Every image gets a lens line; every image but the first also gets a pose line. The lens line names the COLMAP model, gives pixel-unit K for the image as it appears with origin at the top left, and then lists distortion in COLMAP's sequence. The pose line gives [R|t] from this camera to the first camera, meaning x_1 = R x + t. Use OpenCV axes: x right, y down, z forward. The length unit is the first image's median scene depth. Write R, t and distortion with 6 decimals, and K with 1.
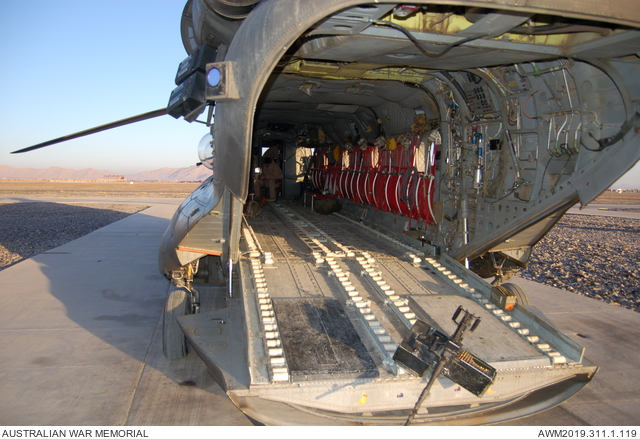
lens RADIAL K [[503.3, 0, 320.6], [0, 503.3, 216.8], [0, 0, 1]] dist [-0.078299, 0.000067]
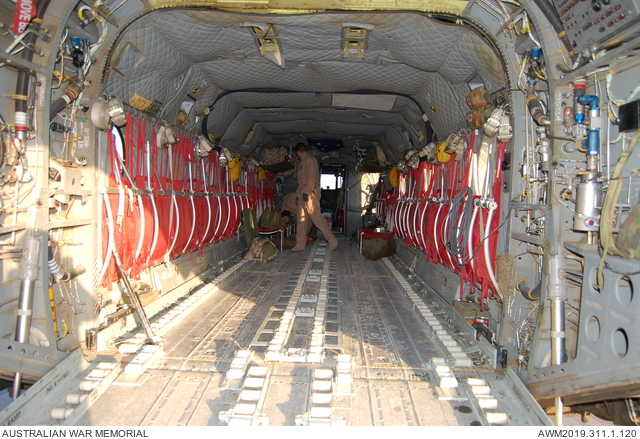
lens RADIAL K [[503.3, 0, 319.6], [0, 503.3, 223.5], [0, 0, 1]] dist [-0.078299, 0.000067]
pose [[0.976057, 0.014901, -0.217003, 0.165434], [-0.026794, 0.998289, -0.051970, -0.031625], [0.215857, 0.056540, 0.974787, 0.494872]]
